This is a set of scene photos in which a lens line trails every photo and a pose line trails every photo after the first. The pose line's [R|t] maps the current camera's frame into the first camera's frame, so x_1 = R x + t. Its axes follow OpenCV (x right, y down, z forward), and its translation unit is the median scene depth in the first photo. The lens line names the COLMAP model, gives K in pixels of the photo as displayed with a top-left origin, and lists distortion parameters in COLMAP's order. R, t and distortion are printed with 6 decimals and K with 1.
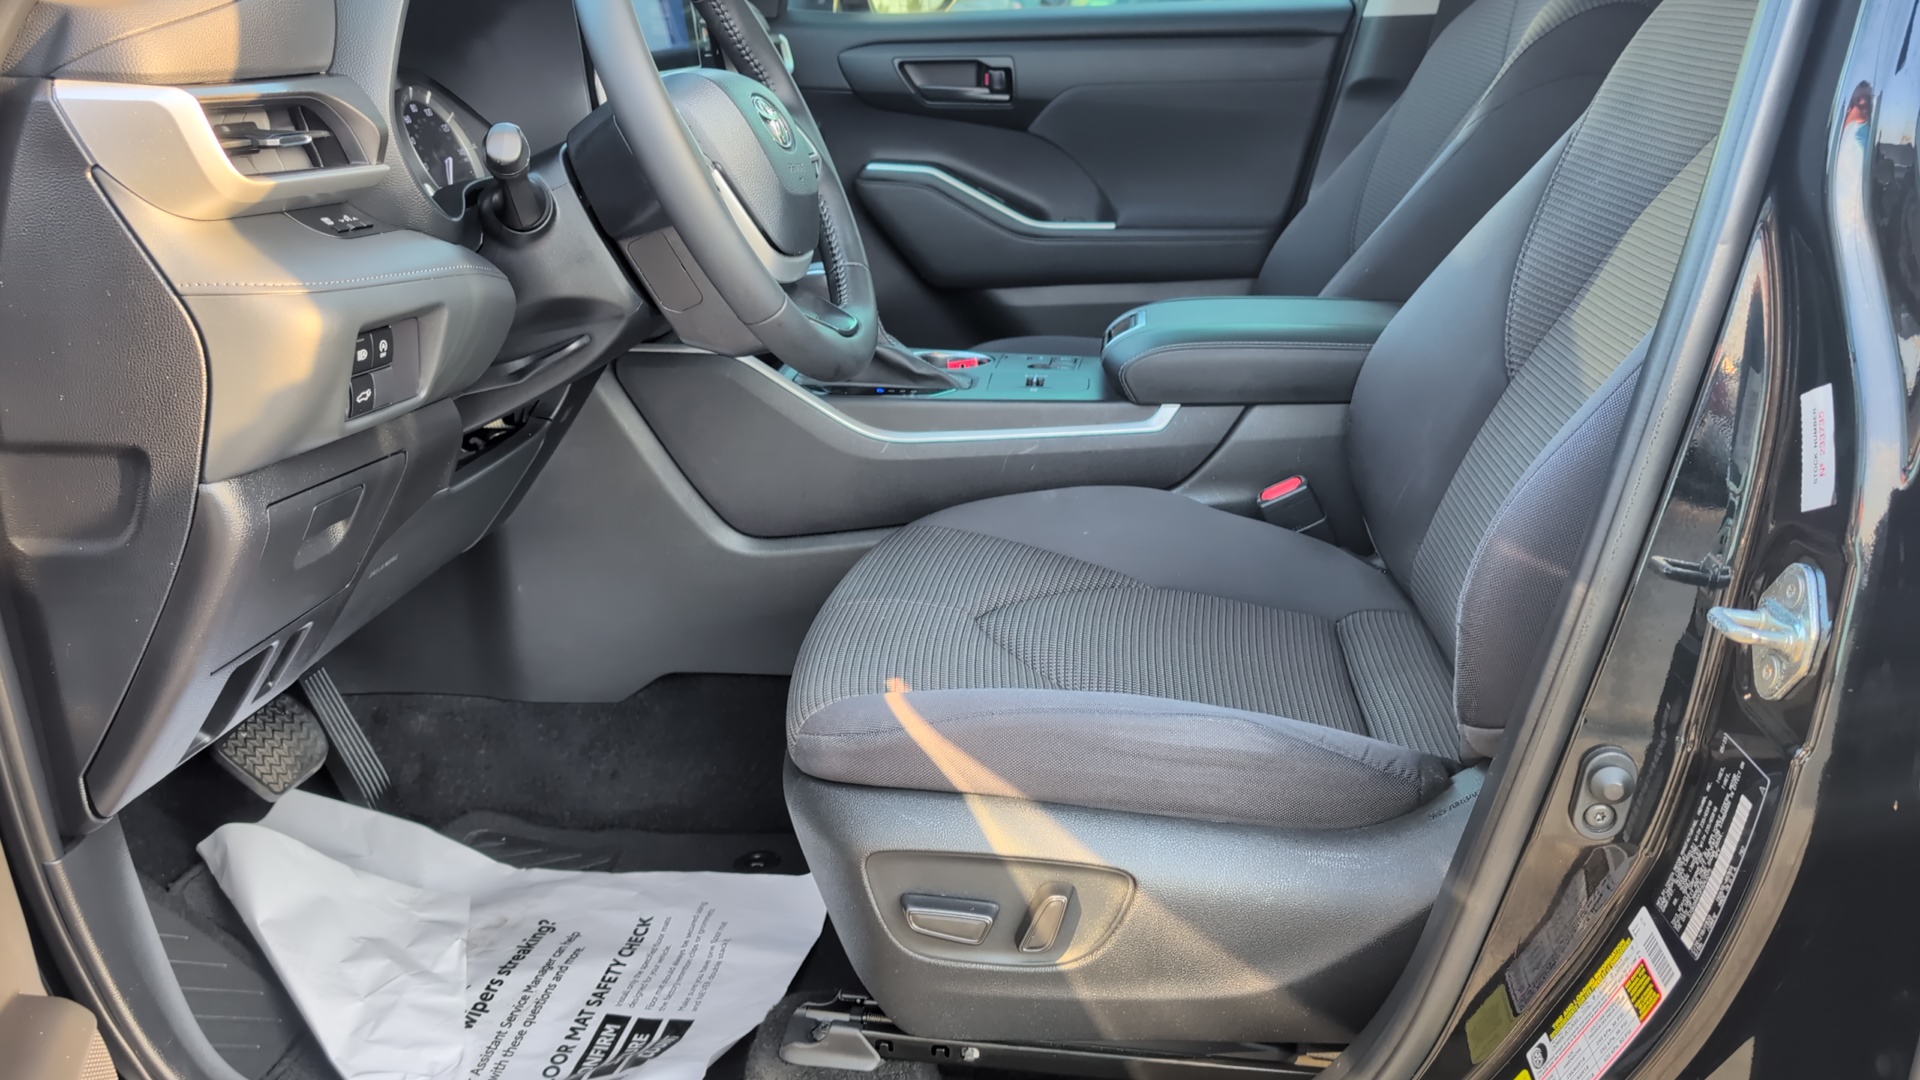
lens RADIAL K [[1619.3, 0, 958.6], [0, 1619.3, 541.3], [0, 0, 1]] dist [0.027494, -0.046390]
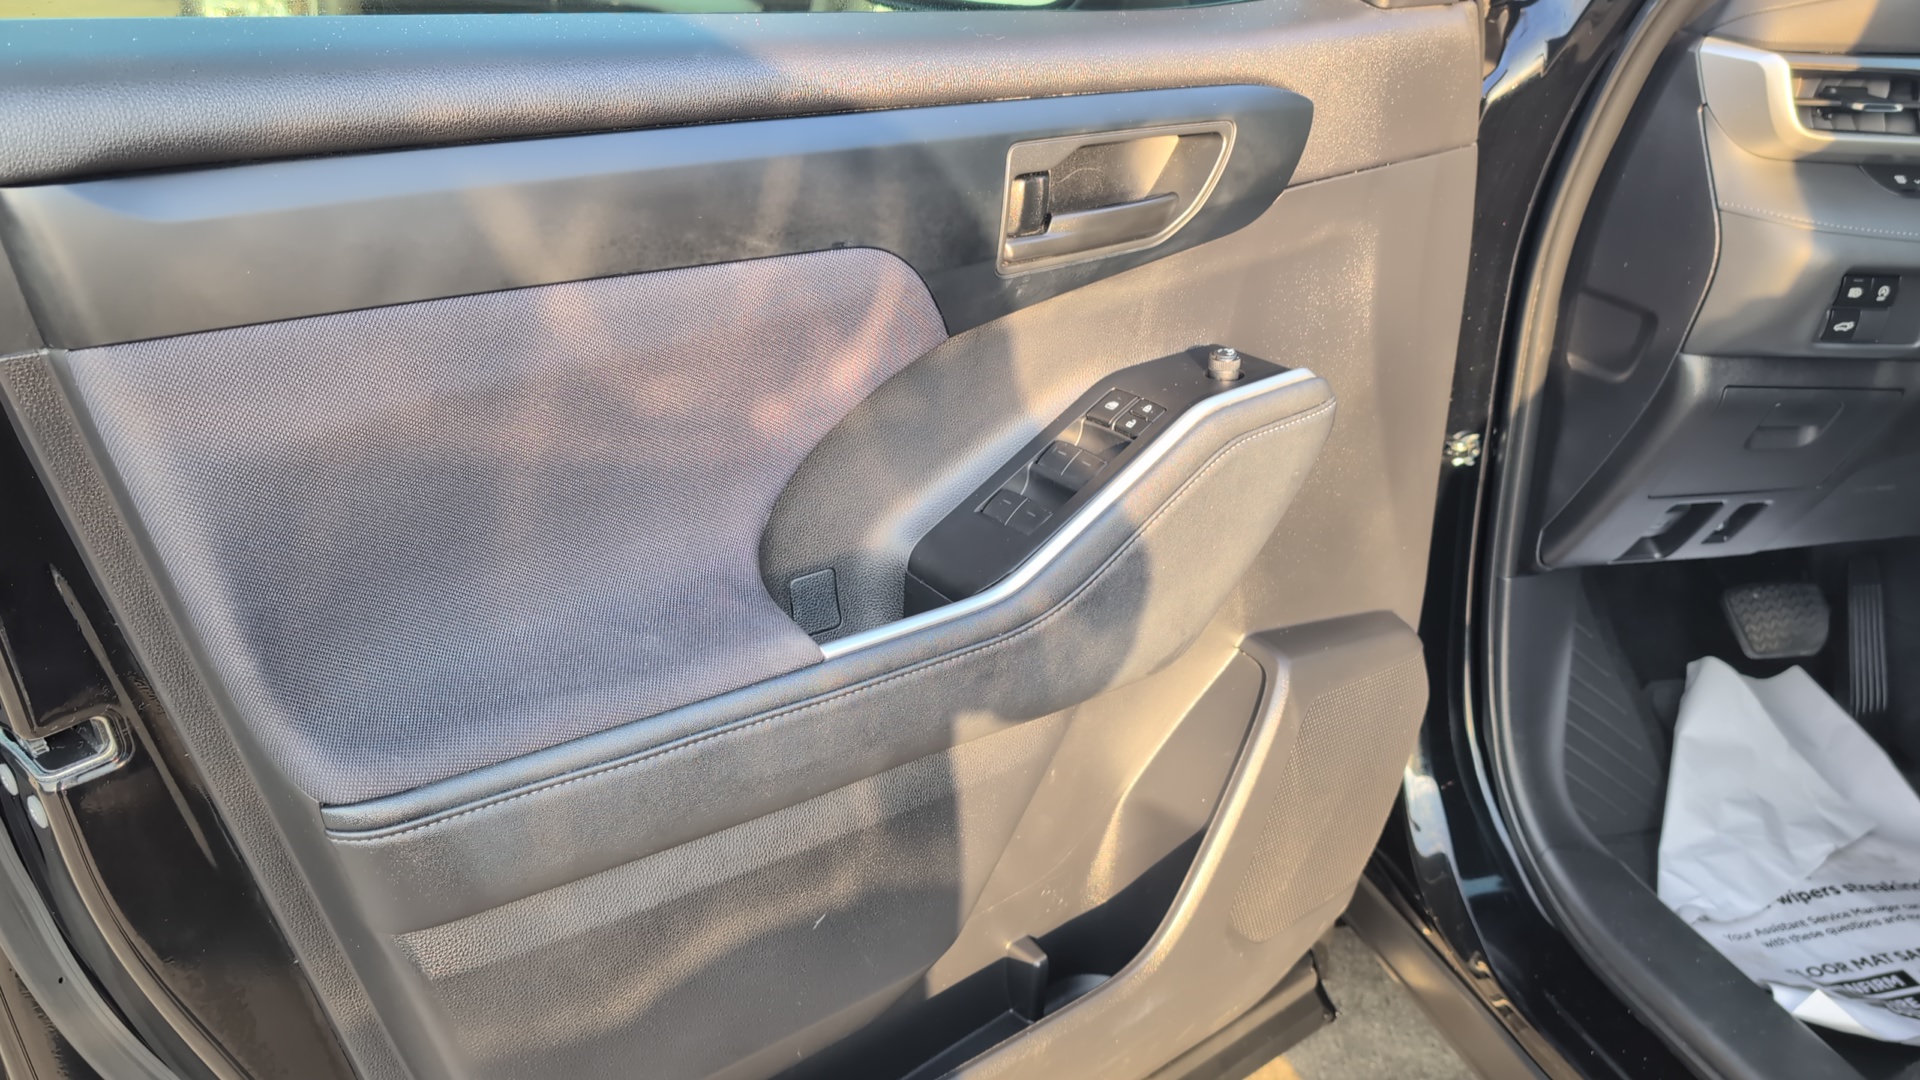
lens RADIAL K [[1619.3, 0, 961.9], [0, 1619.3, 538.1], [0, 0, 1]] dist [0.027494, -0.046390]
pose [[0.409750, 0.373627, -0.832170, 0.375611], [-0.328424, 0.911516, 0.247539, -0.027577], [0.851024, 0.171876, 0.496202, -0.102404]]
